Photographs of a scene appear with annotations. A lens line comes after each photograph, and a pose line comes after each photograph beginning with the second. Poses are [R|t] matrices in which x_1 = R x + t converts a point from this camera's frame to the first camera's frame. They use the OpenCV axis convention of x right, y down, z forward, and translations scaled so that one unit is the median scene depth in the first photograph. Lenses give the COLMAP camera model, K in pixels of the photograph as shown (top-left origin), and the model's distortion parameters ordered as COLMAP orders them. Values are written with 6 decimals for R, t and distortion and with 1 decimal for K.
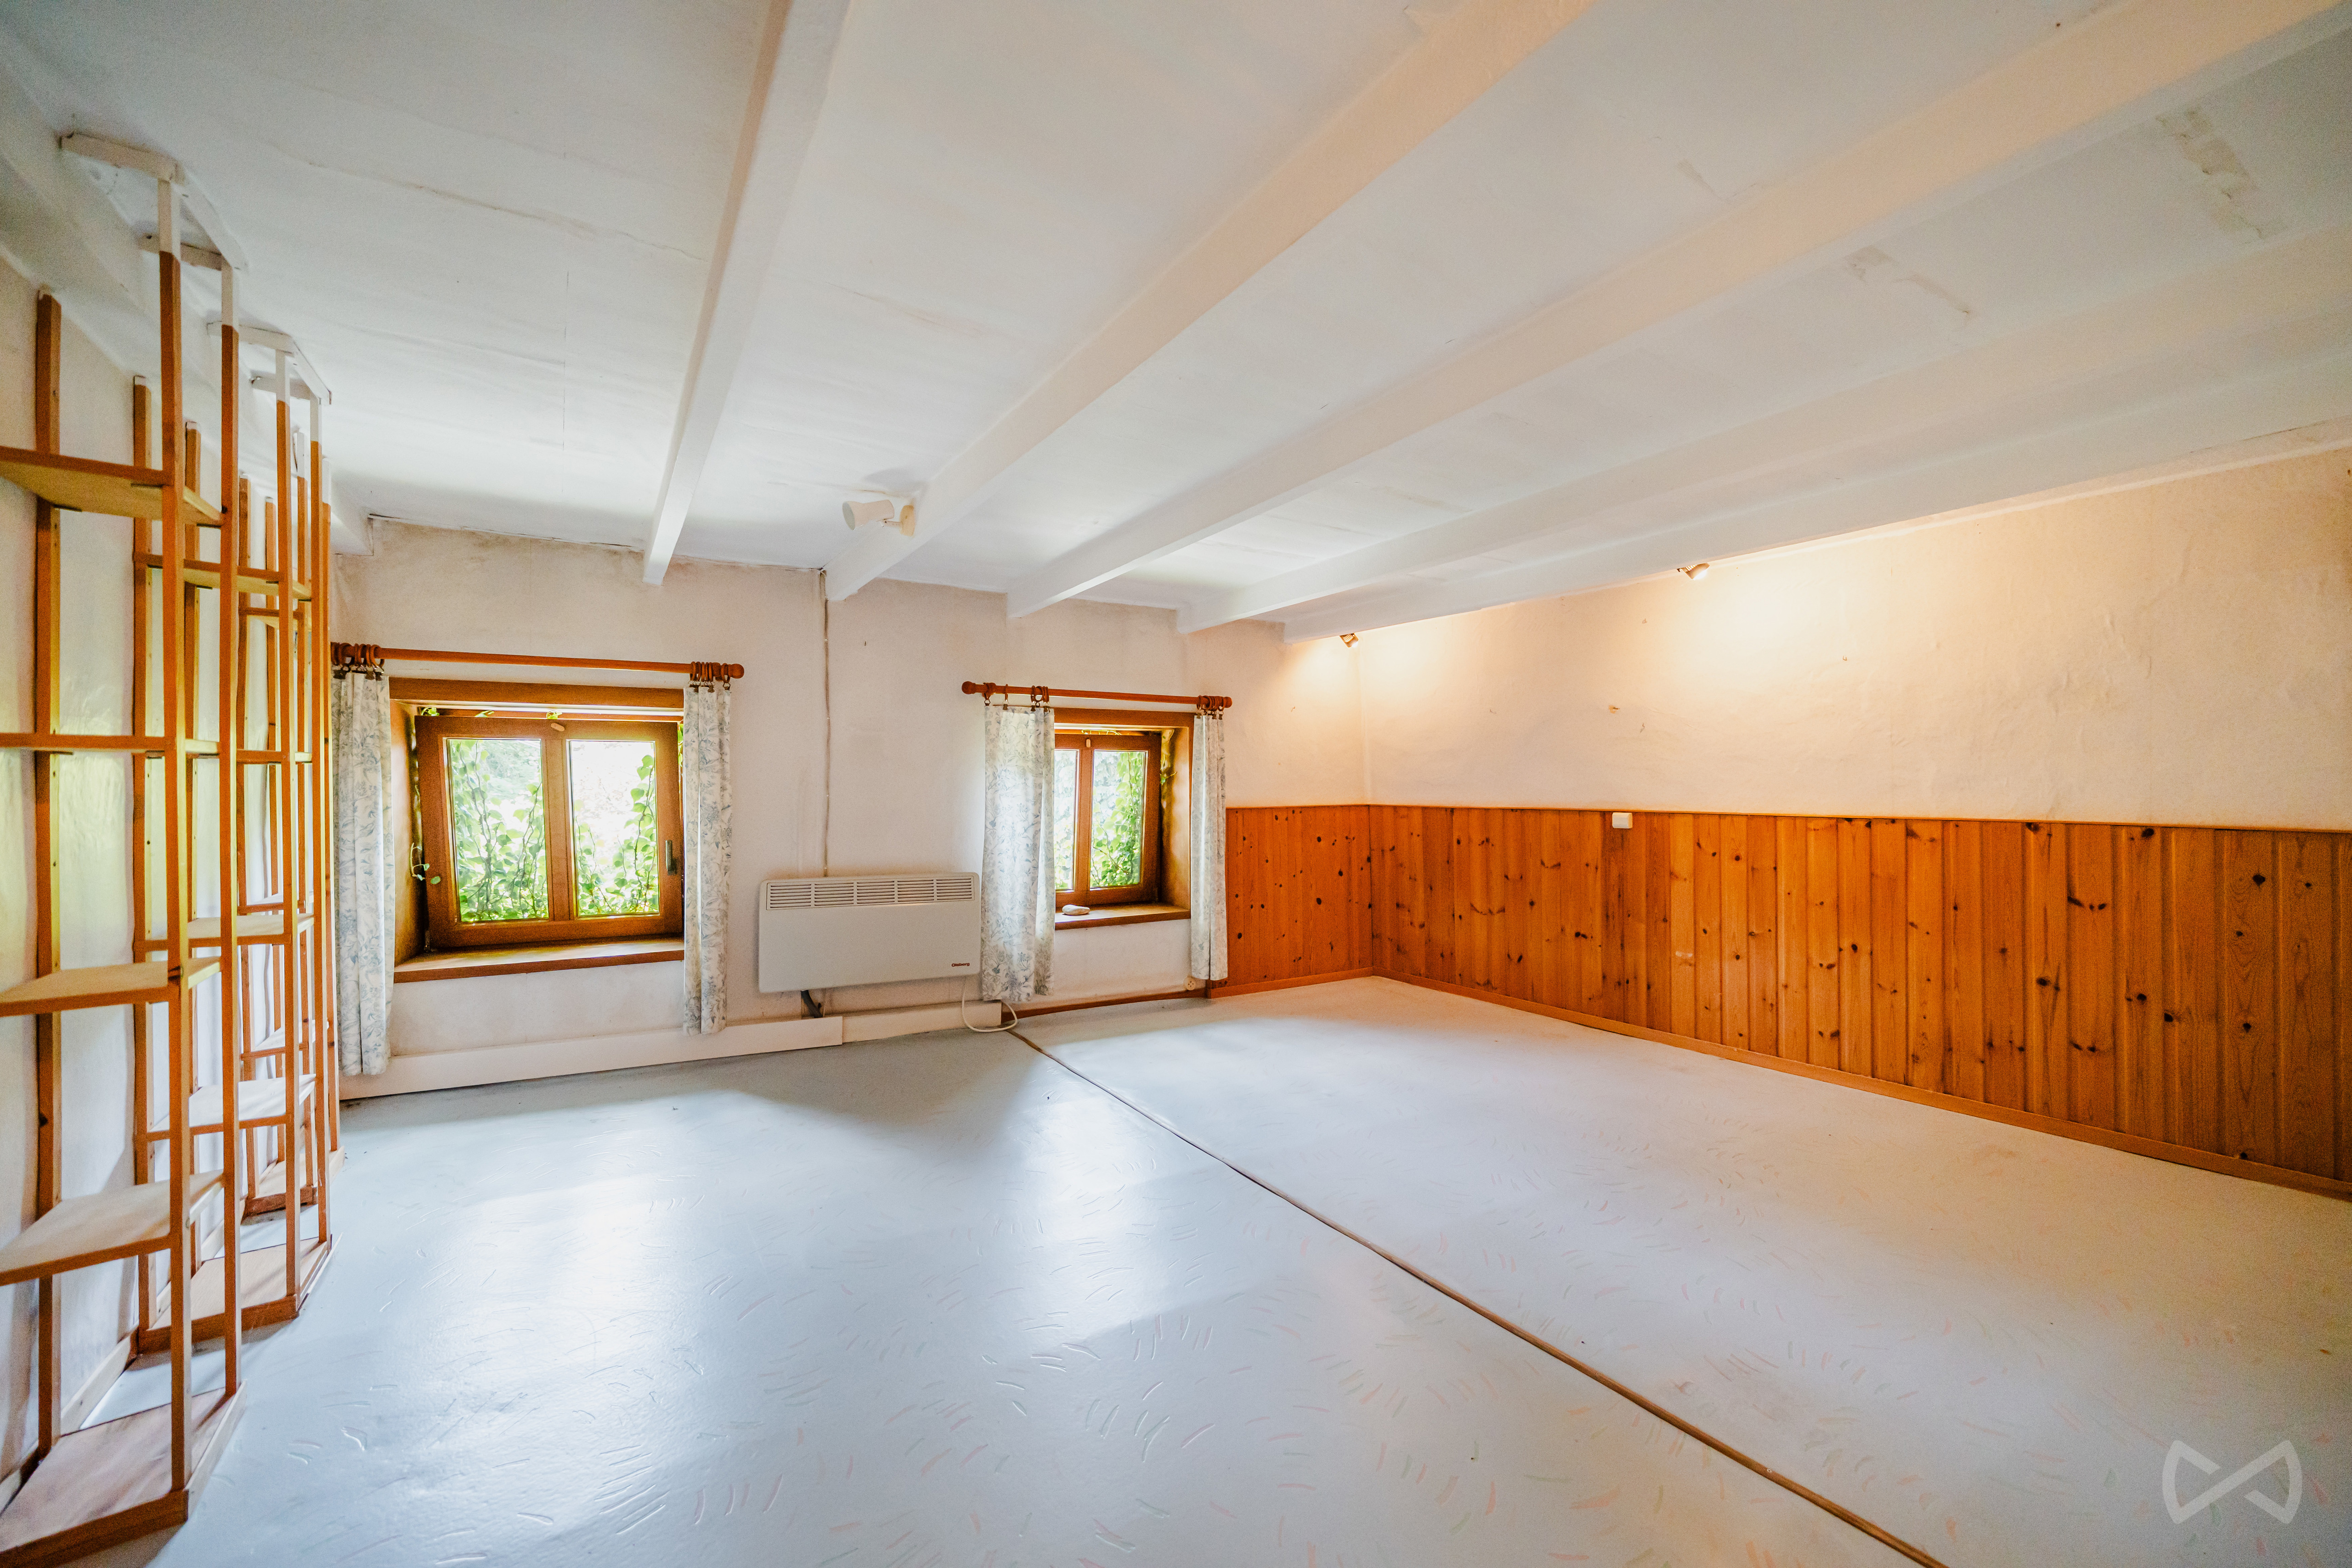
lens RADIAL K [[827.3, 0, 1176.0], [0, 827.3, 784.0], [0, 0, 1]] dist [-0.000517, -0.000016]
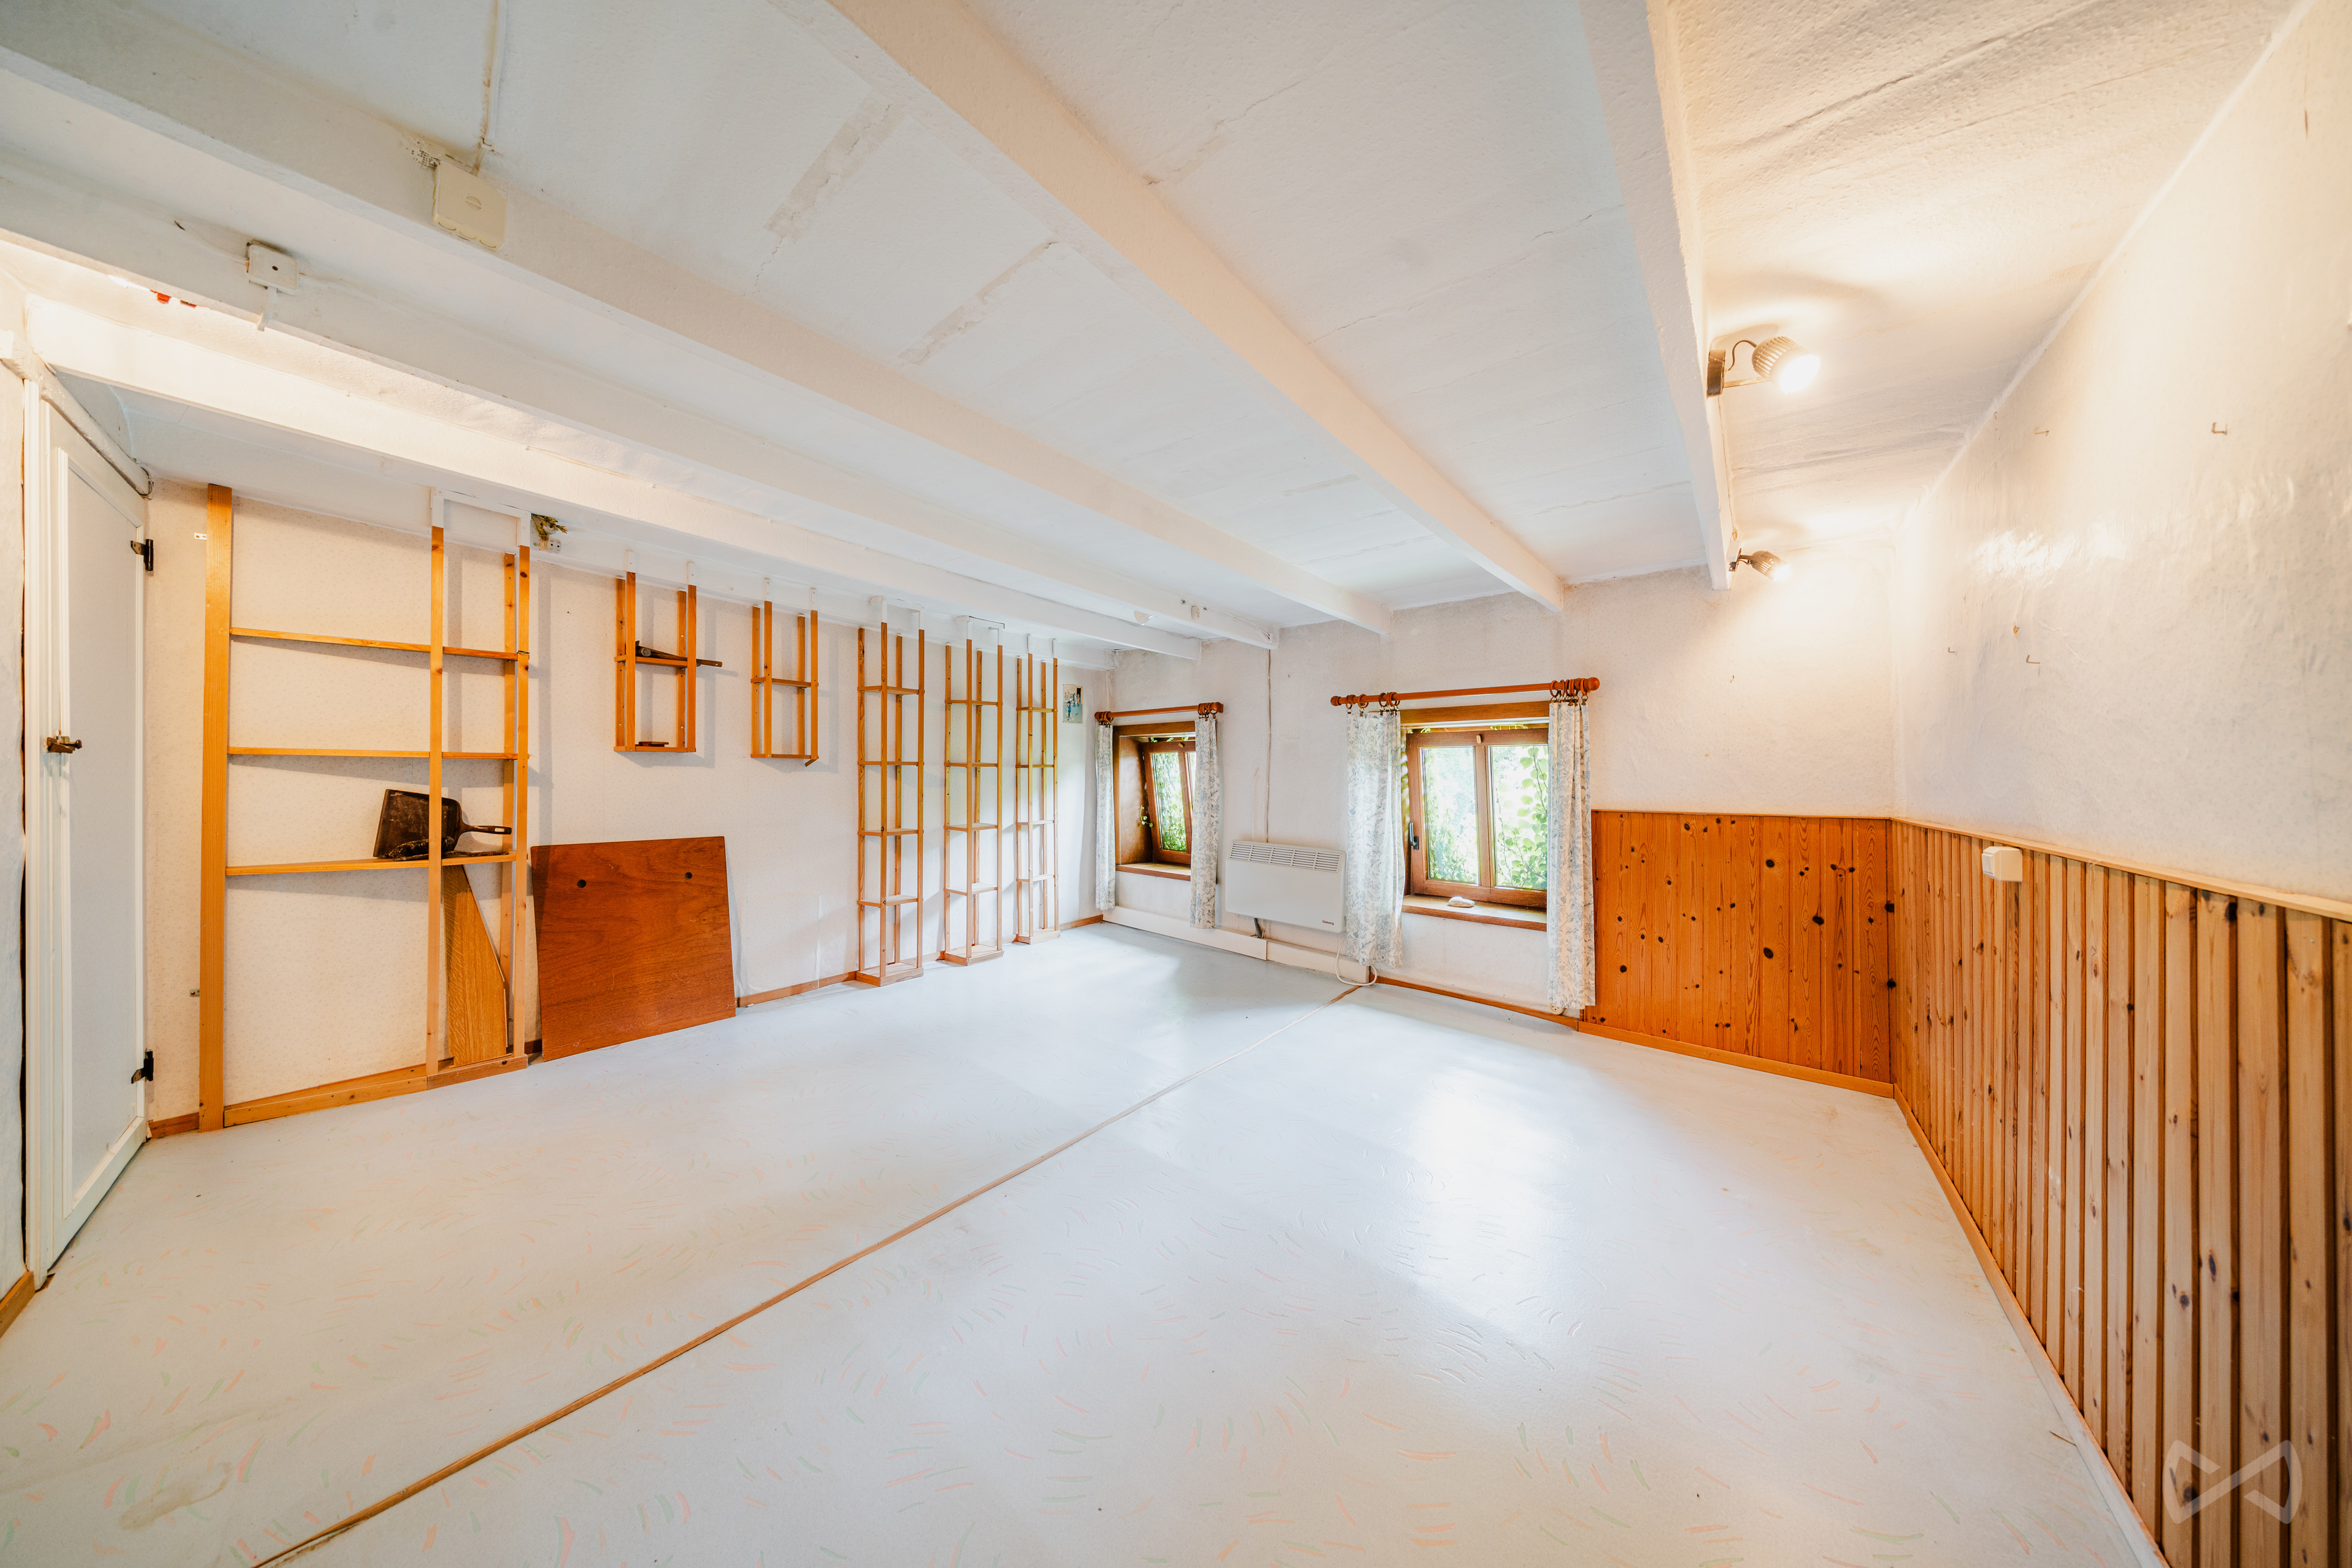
lens RADIAL K [[780.7, 0, 1176.0], [0, 780.7, 784.0], [0, 0, 1]] dist [0.000128, 0.000007]
pose [[0.330859, 0.013120, -0.943589, 0.756843], [-0.013116, 0.999871, 0.009304, 0.000324], [0.943589, 0.009298, 0.330988, 0.378247]]
